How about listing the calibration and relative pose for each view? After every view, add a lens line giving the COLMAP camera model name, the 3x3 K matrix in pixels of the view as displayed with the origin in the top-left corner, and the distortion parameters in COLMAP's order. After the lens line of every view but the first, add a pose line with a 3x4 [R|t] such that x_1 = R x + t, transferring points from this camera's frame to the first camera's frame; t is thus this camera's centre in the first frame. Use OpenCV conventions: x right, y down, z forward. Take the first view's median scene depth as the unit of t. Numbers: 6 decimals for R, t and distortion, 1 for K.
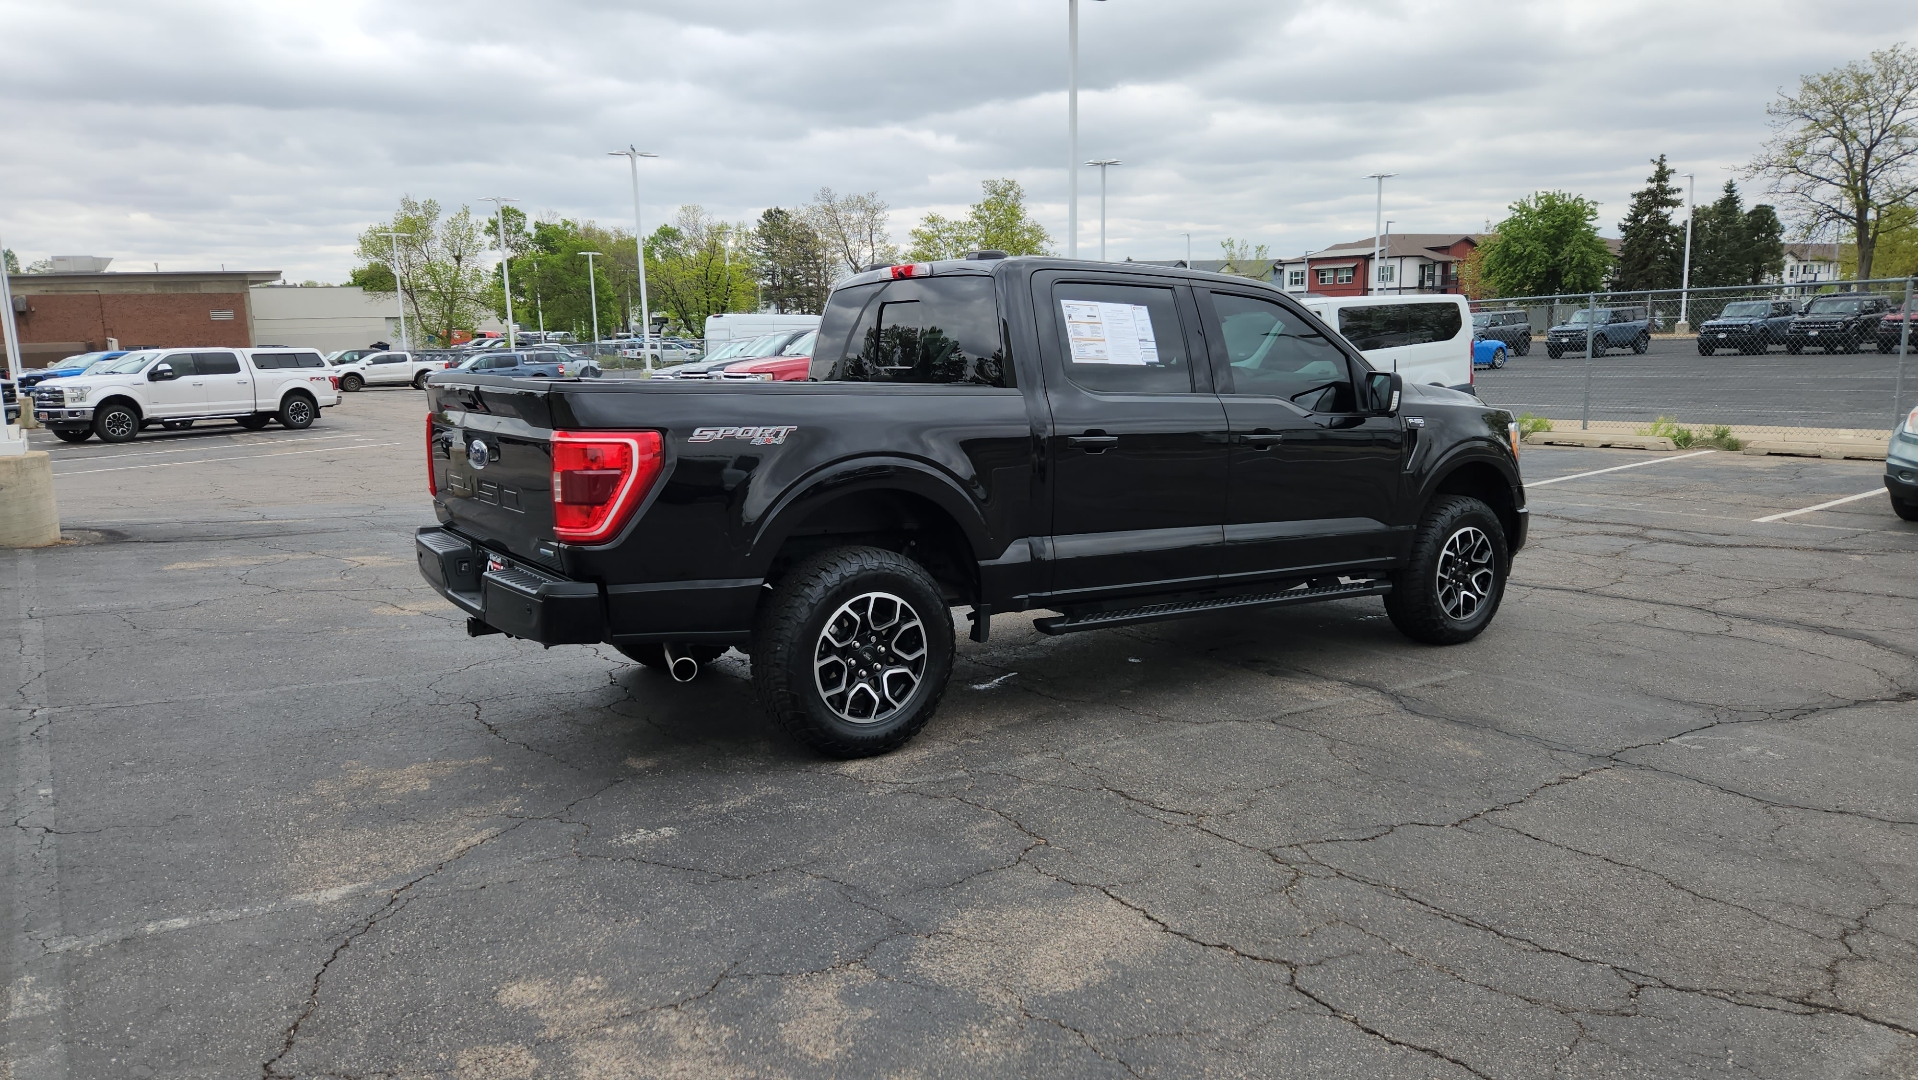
lens RADIAL K [[1280.1, 0, 926.8], [0, 1280.1, 537.2], [0, 0, 1]] dist [0.073504, -0.056948]
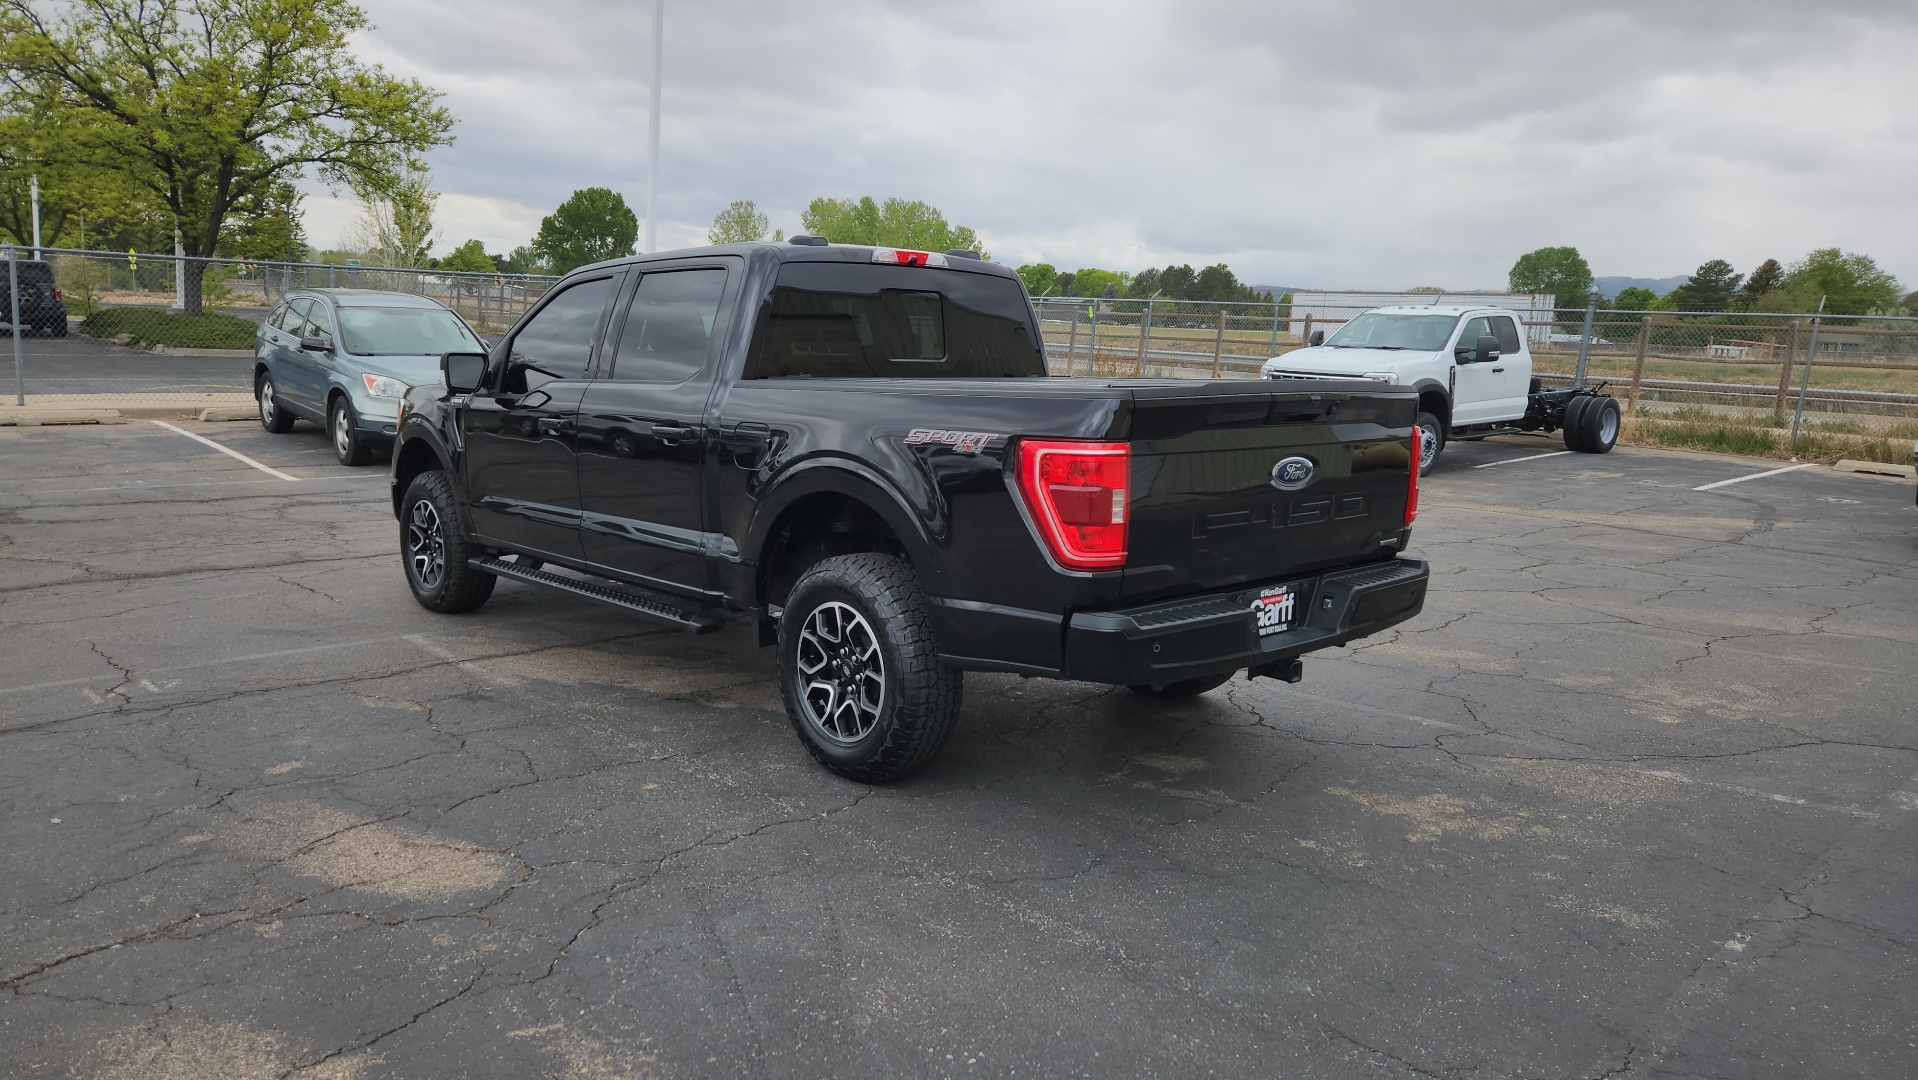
lens RADIAL K [[1278.1, 0, 943.4], [0, 1278.1, 530.9], [0, 0, 1]] dist [0.075019, -0.059099]
pose [[-0.156020, -0.142183, 0.977467, -1.033184], [0.107540, 0.981258, 0.159900, -0.168852], [-0.981882, 0.130064, -0.137806, 1.203573]]
